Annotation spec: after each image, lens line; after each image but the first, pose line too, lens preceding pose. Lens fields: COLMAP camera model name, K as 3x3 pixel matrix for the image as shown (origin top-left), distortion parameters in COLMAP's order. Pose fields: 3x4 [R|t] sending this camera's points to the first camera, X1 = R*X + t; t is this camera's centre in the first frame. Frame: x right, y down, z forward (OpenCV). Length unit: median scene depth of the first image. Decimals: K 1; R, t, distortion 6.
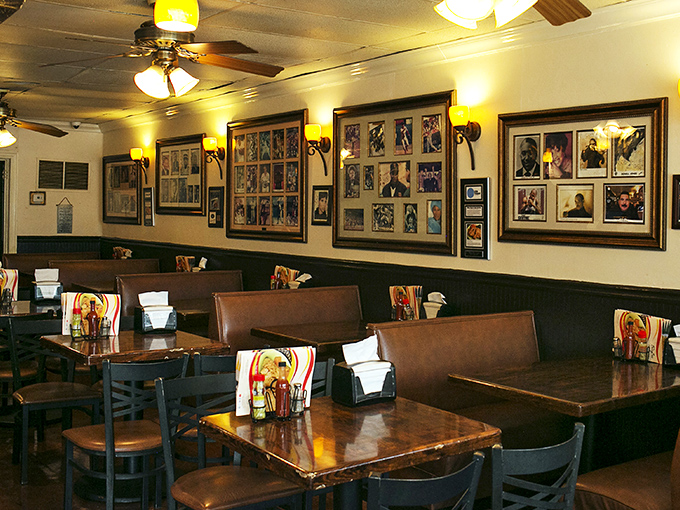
lens RADIAL K [[841.9, 0, 340.6], [0, 841.9, 255.1], [0, 0, 1]] dist [0.023313, 0.000000]
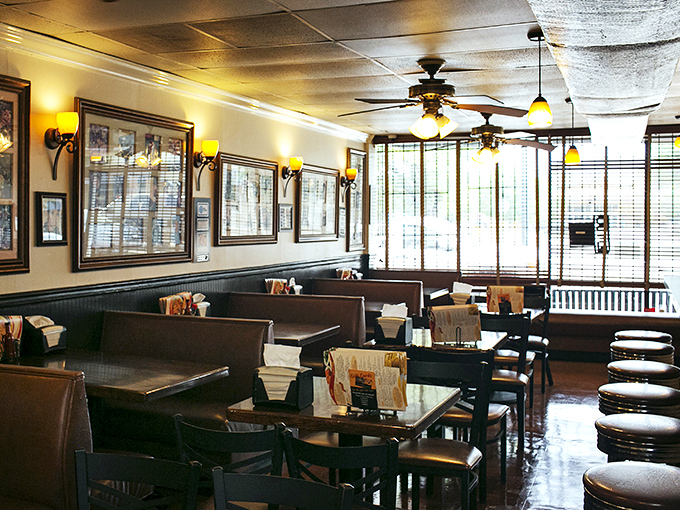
lens RADIAL K [[841.9, 0, 339.8], [0, 841.9, 254.0], [0, 0, 1]] dist [0.023313, 0.000000]
pose [[-0.543888, -0.036993, 0.838342, -0.814253], [0.044973, 0.996307, 0.073141, -0.073677], [-0.837952, 0.077484, -0.540216, 1.230067]]
